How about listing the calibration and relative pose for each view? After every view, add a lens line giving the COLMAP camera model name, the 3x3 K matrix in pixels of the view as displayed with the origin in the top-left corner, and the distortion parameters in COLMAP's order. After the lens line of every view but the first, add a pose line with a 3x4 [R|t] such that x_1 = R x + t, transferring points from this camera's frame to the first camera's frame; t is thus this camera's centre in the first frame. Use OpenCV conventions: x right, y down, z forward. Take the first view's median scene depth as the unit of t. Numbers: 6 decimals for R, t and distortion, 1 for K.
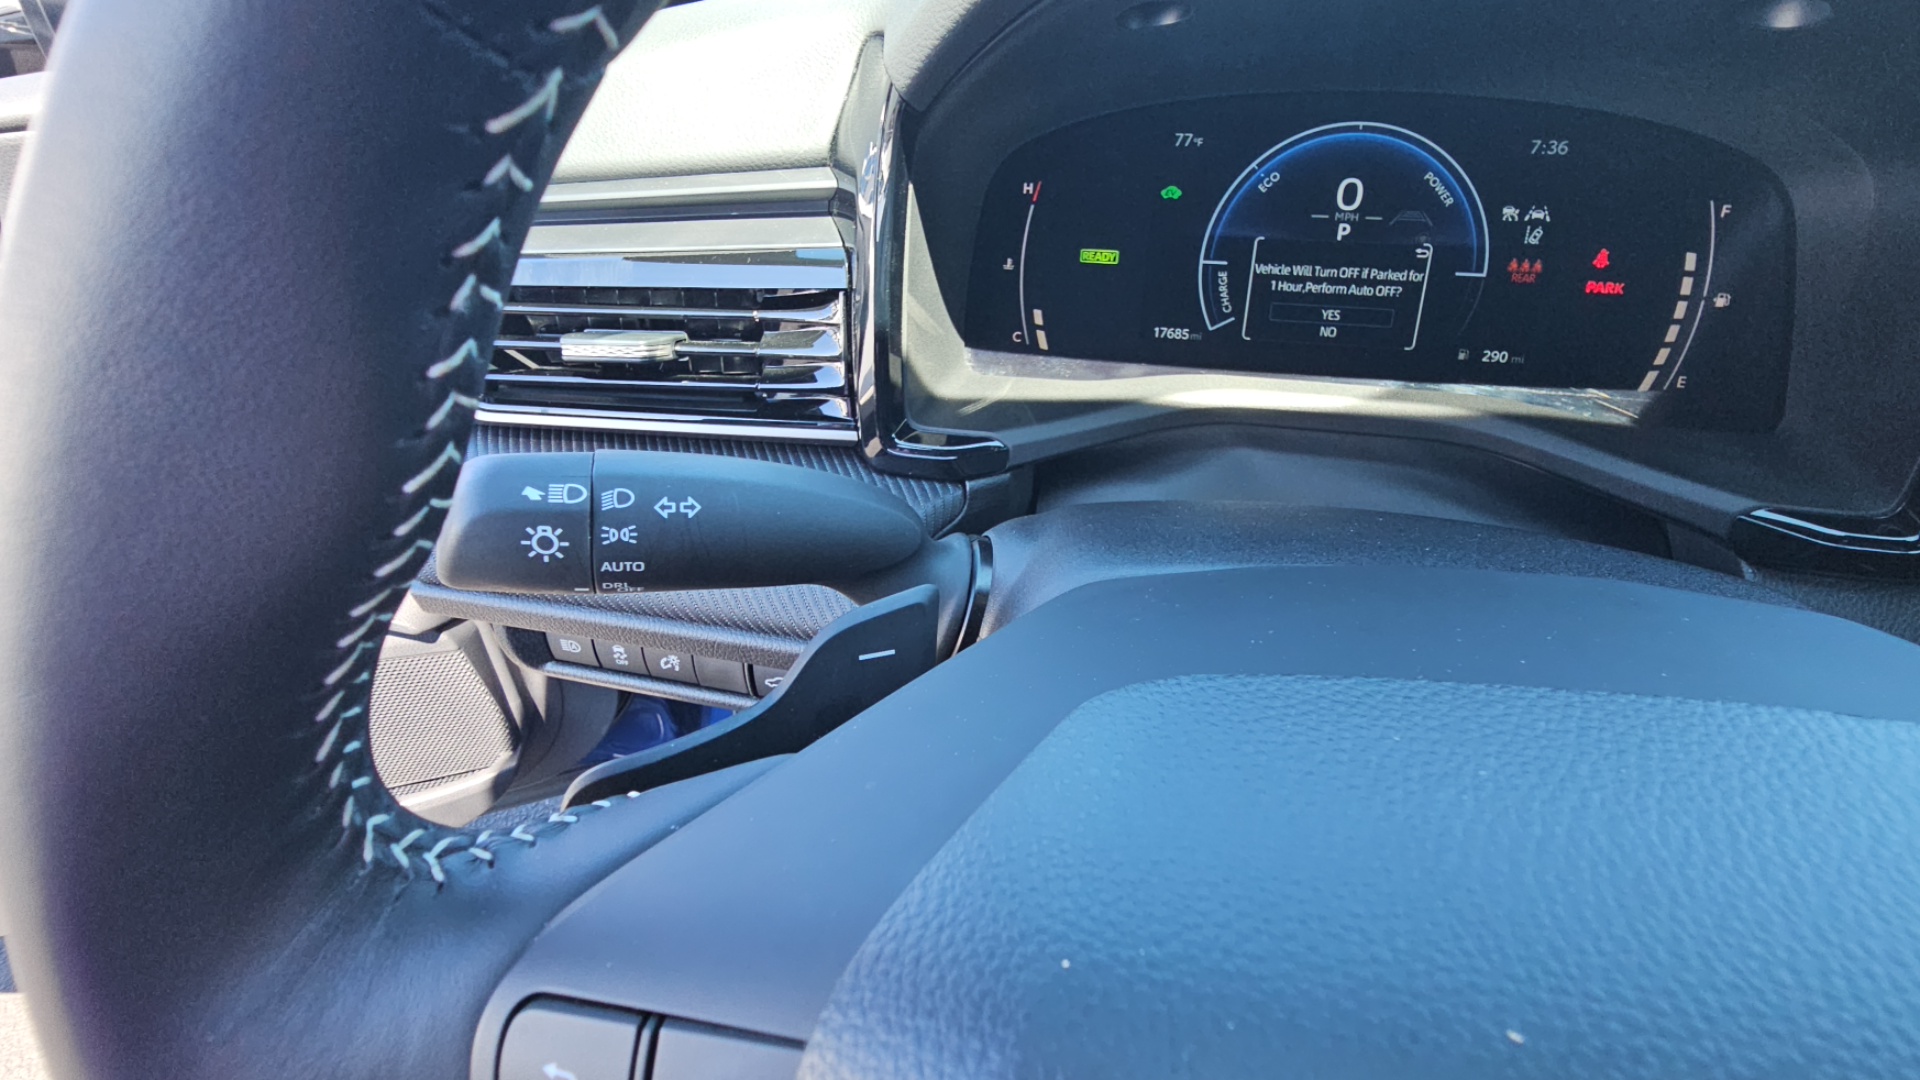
lens RADIAL K [[863.7, 0, 980.8], [0, 863.7, 543.8], [0, 0, 1]] dist [0.009419, -0.008456]
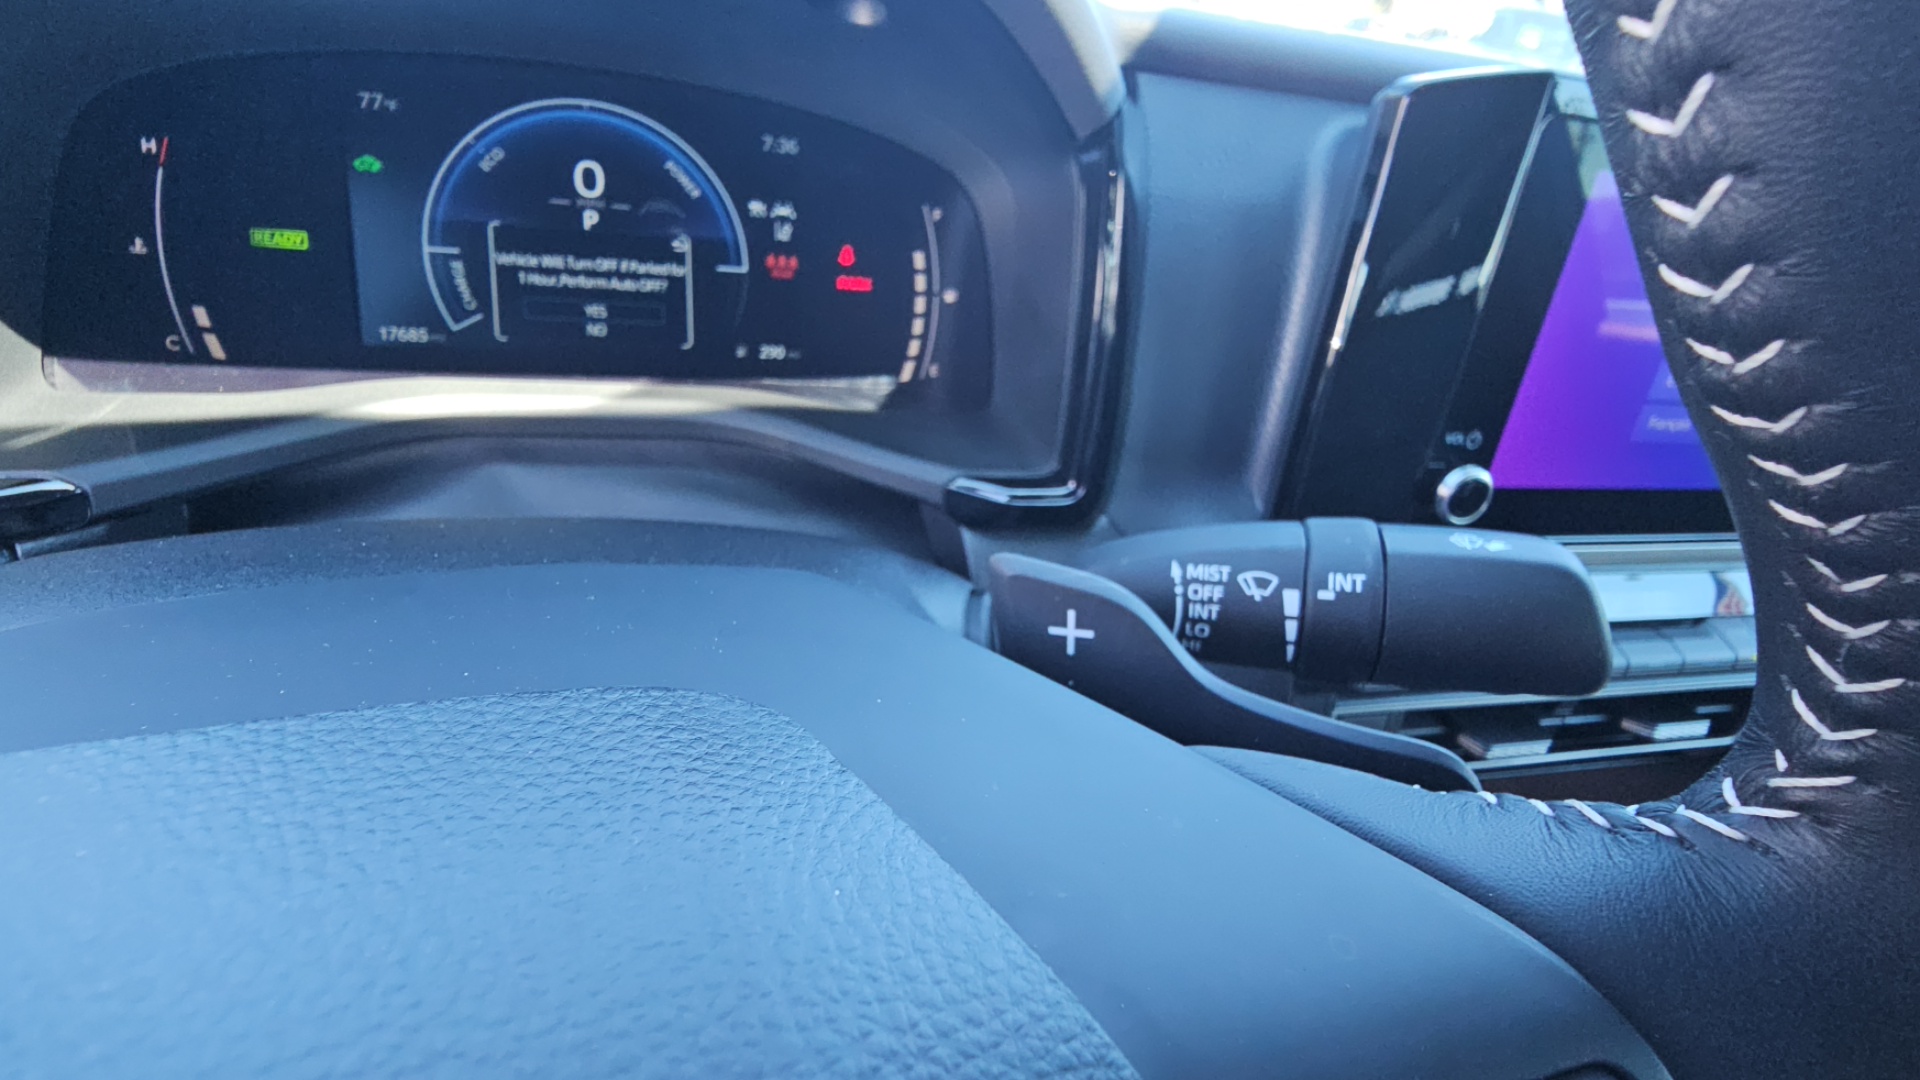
lens RADIAL K [[863.7, 0, 976.9], [0, 863.7, 545.3], [0, 0, 1]] dist [0.009419, -0.008456]
pose [[0.868038, -0.129435, 0.479330, 0.303636], [0.144306, 0.989516, 0.005872, 0.033598], [-0.475065, 0.064073, 0.877615, 0.028843]]
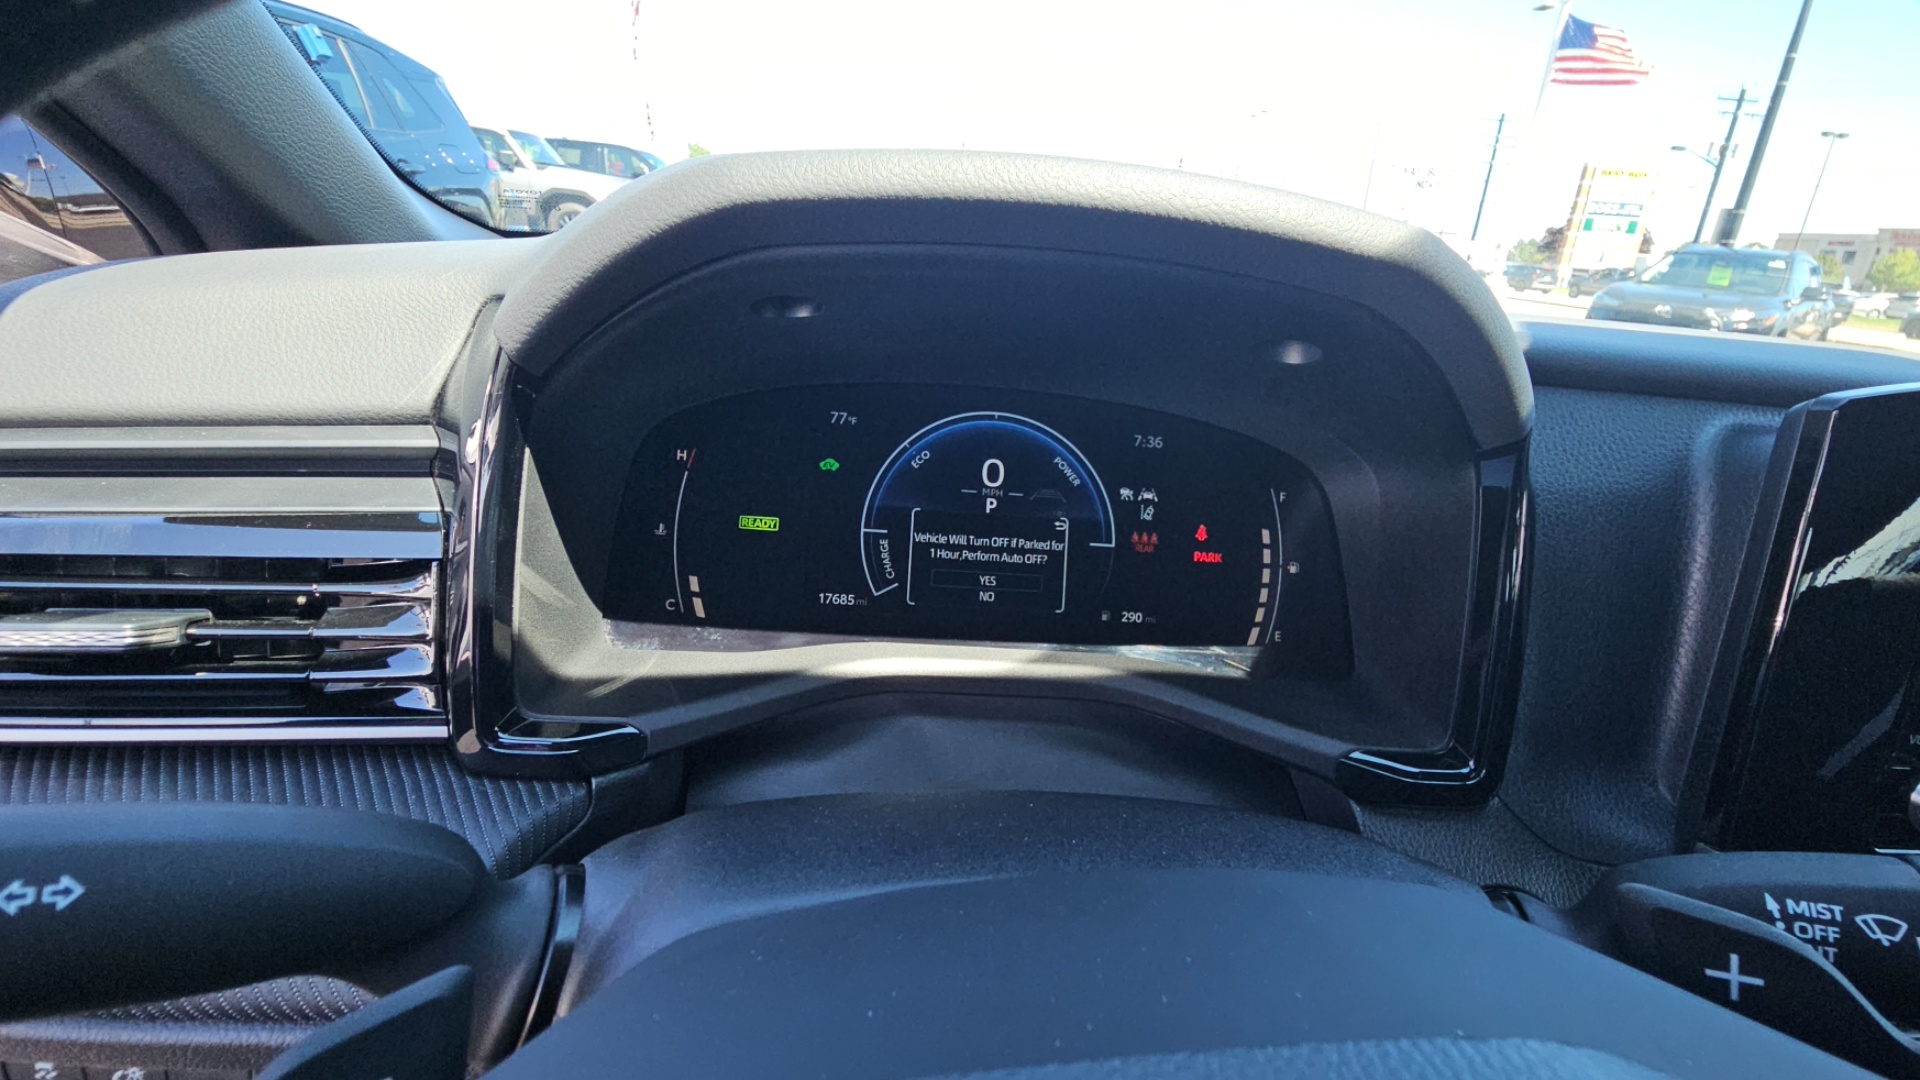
lens RADIAL K [[863.7, 0, 982.8], [0, 863.7, 544.3], [0, 0, 1]] dist [0.009419, -0.008456]
pose [[0.944886, 0.006199, 0.327341, 0.062927], [0.085231, 0.960690, -0.264217, -0.034479], [-0.316111, 0.277555, 0.907214, 0.049703]]
